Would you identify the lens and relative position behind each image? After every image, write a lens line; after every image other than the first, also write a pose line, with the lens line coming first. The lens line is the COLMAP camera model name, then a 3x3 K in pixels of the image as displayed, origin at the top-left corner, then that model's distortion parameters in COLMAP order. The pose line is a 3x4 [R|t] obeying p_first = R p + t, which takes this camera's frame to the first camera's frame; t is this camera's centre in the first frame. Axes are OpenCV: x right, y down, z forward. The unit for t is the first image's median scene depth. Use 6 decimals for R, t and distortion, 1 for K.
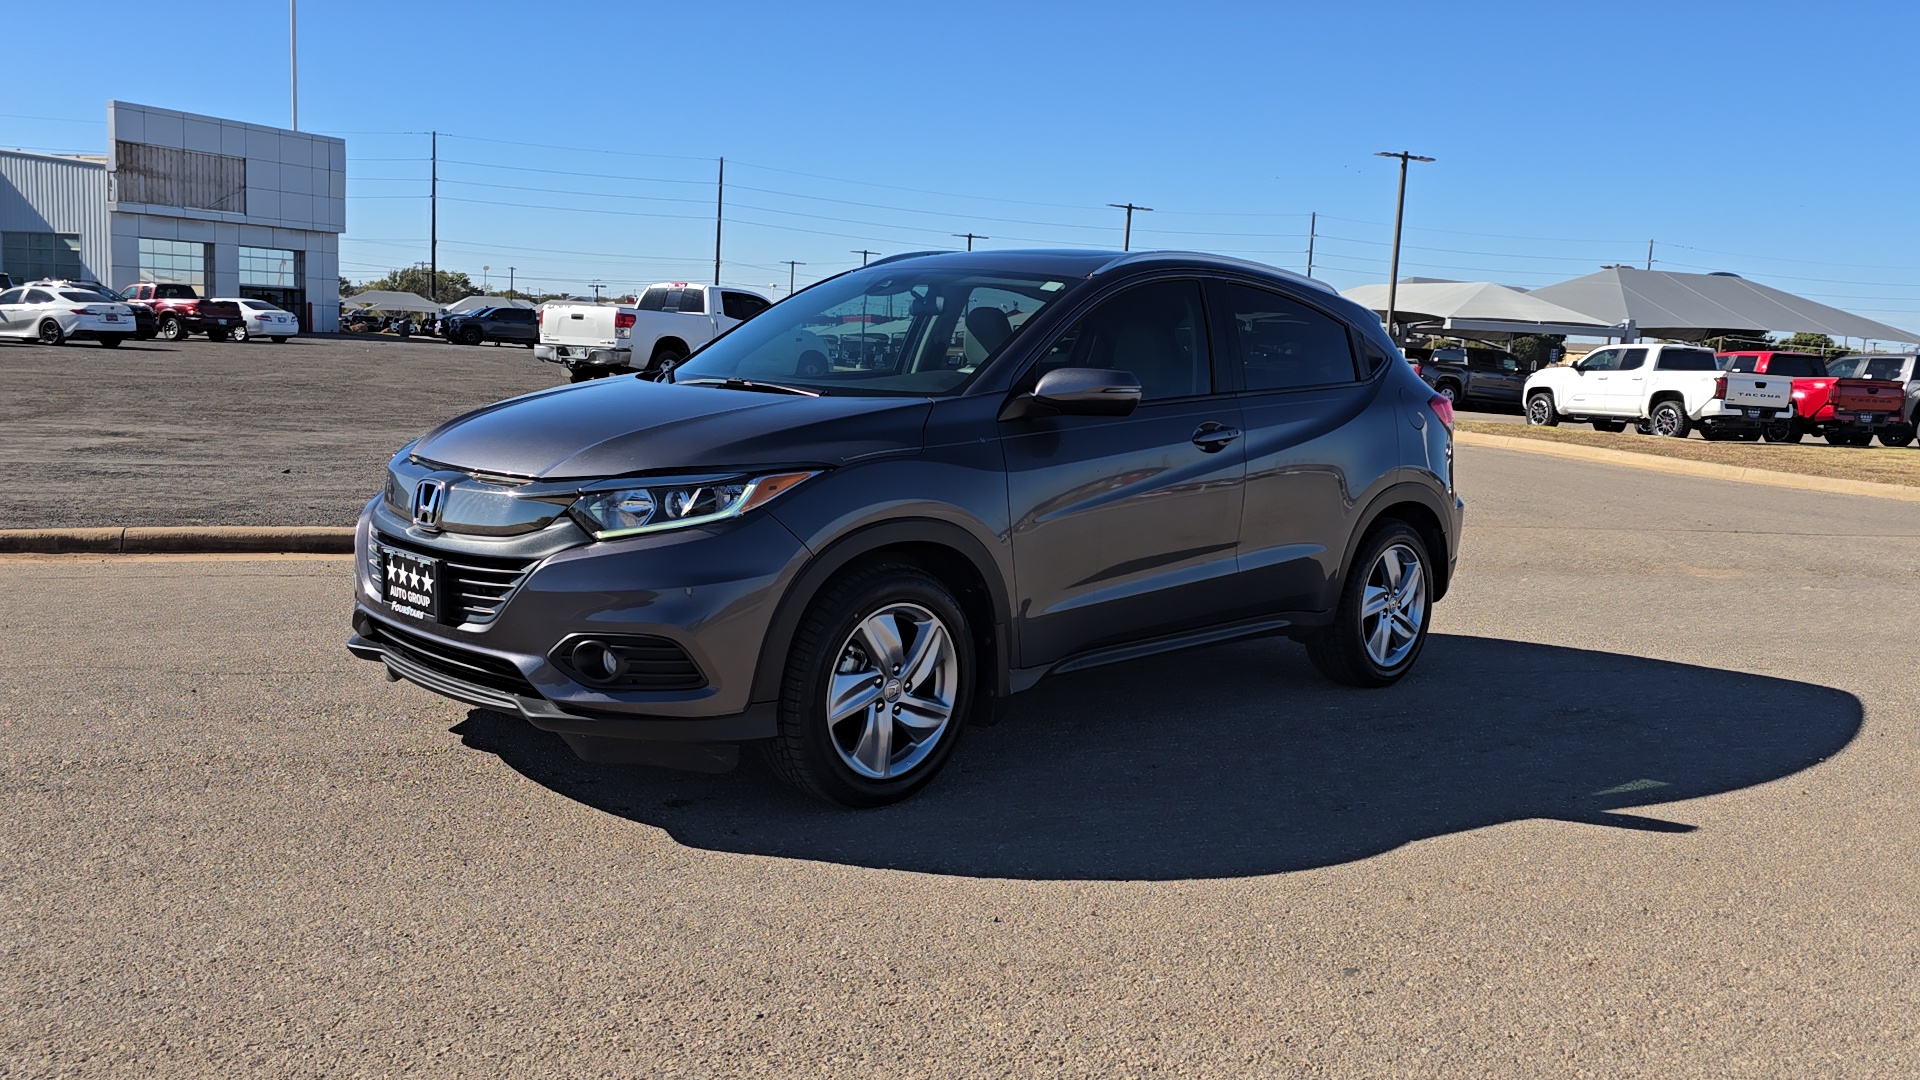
lens RADIAL K [[1586.4, 0, 960.0], [0, 1586.4, 540.0], [0, 0, 1]] dist [-0.006015, 0.005665]
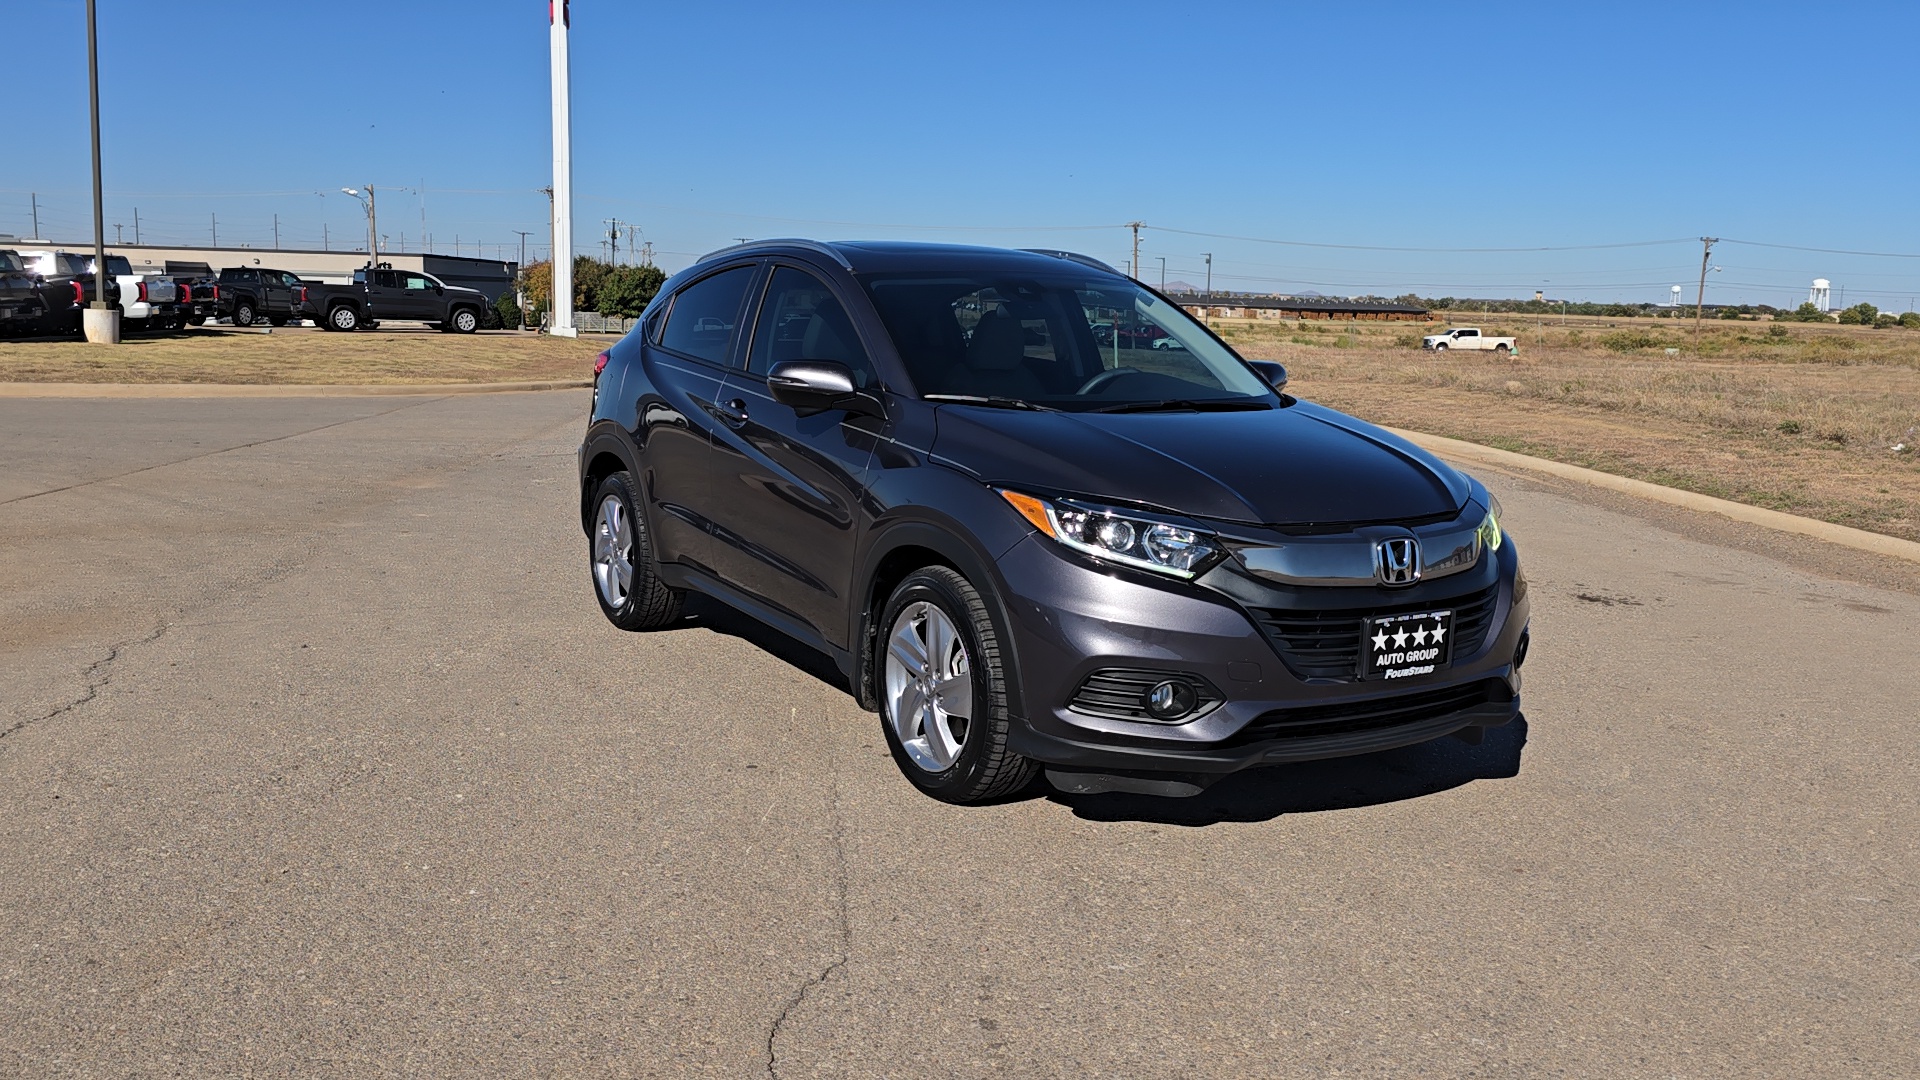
lens RADIAL K [[1586.6, 0, 960.0], [0, 1586.6, 540.0], [0, 0, 1]] dist [0.007520, -0.006453]
pose [[0.250224, -0.189798, 0.949402, -0.183608], [0.109957, 0.979823, 0.166900, -0.031641], [-0.961924, 0.062632, 0.266045, 0.137473]]
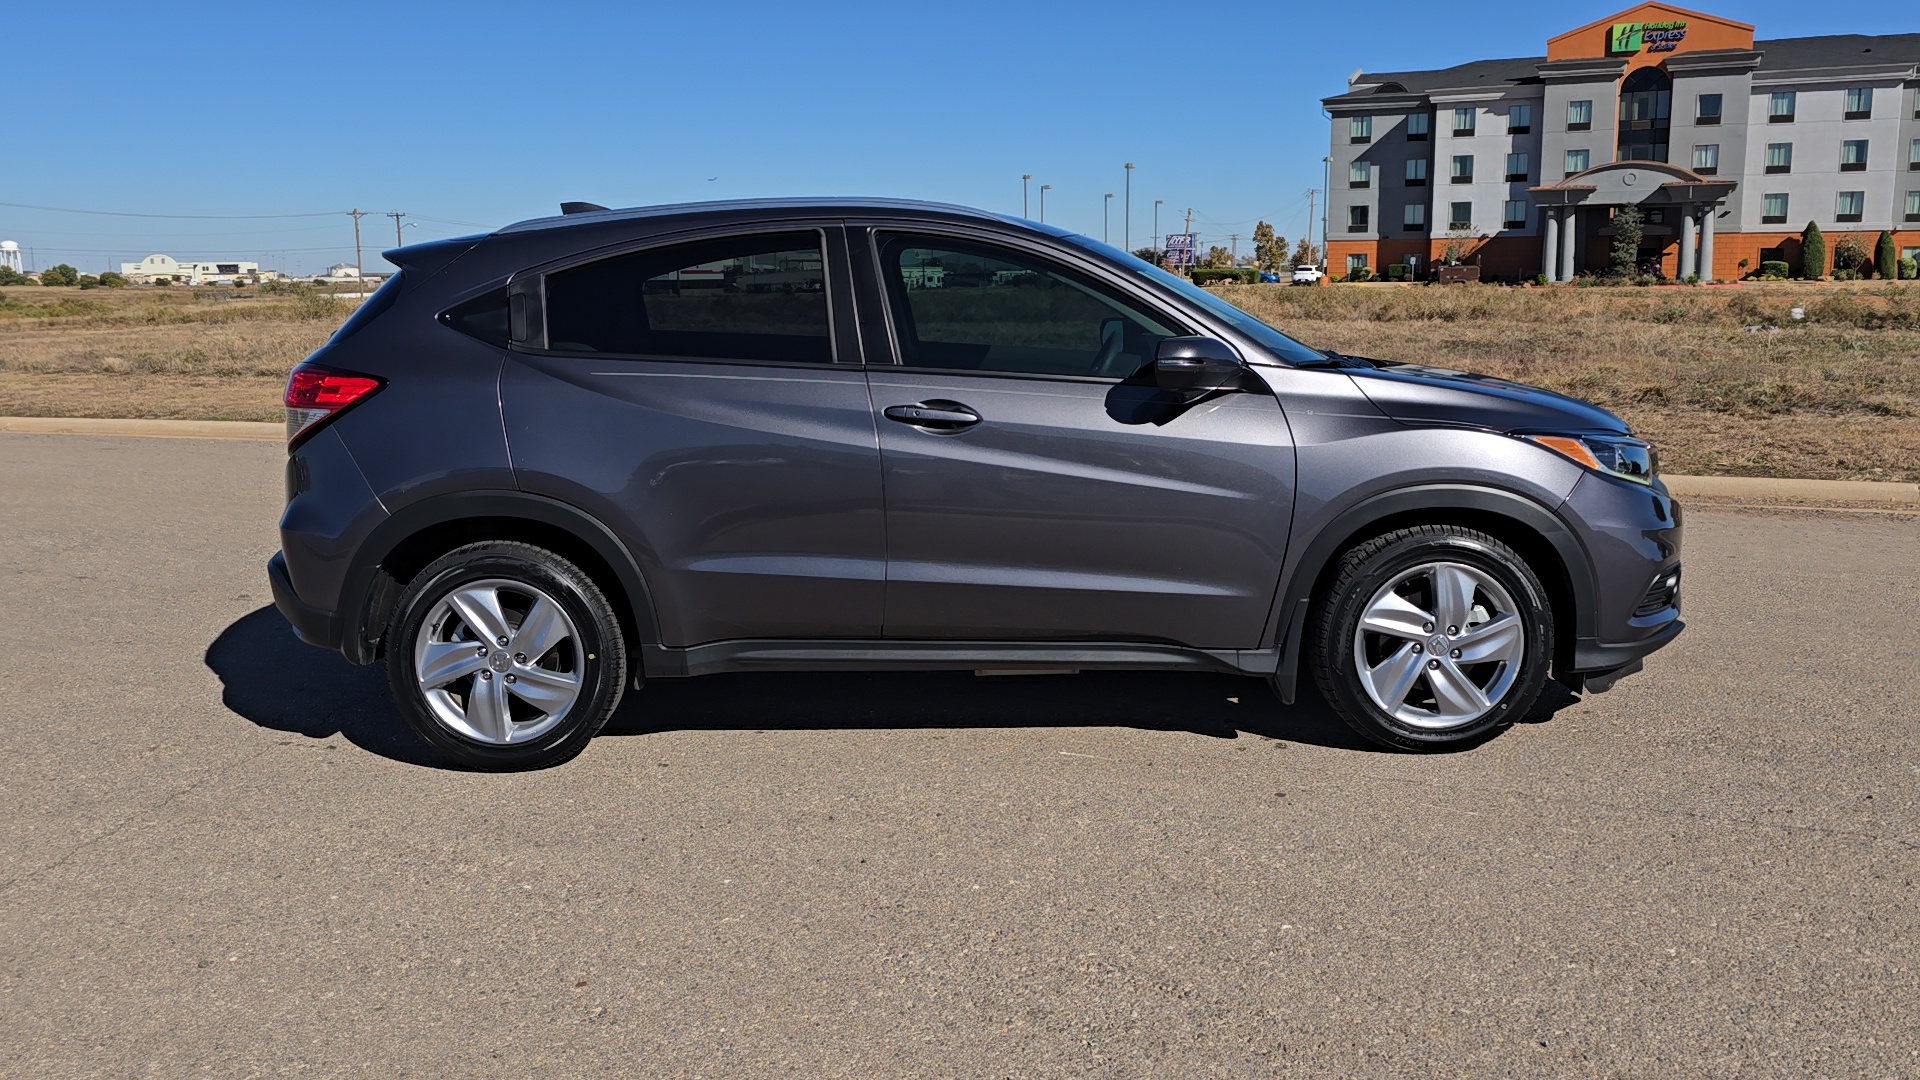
lens RADIAL K [[1586.6, 0, 960.0], [0, 1586.6, 540.0], [0, 0, 1]] dist [0.007520, -0.006453]
pose [[-0.697358, -0.160487, 0.698524, -0.118211], [0.069220, 0.954971, 0.288511, -0.049582], [-0.713372, 0.249547, -0.654848, 0.306767]]
